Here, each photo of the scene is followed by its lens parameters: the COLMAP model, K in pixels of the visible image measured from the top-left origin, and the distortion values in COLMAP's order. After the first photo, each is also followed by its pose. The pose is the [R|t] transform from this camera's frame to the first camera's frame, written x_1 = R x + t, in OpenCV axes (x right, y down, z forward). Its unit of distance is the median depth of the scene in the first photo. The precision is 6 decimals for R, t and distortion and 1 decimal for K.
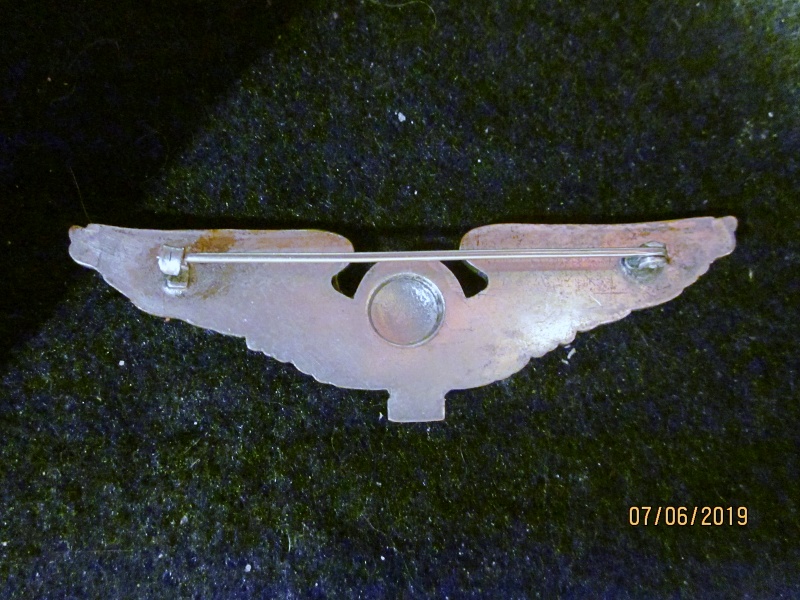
lens RADIAL K [[656.5, 0, 400.0], [0, 656.5, 300.0], [0, 0, 1]] dist [-0.004874, -0.005531]
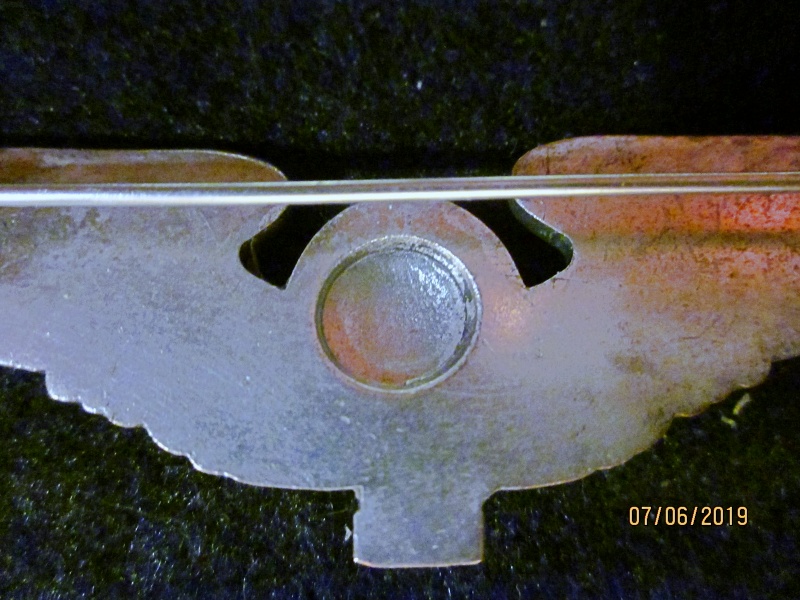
lens RADIAL K [[656.5, 0, 400.0], [0, 656.5, 300.0], [0, 0, 1]] dist [-0.004874, -0.005531]
pose [[0.999437, -0.003726, -0.033340, 0.026787], [0.002235, 0.999001, -0.044642, 0.026649], [0.033473, 0.044543, 0.998447, 0.529884]]
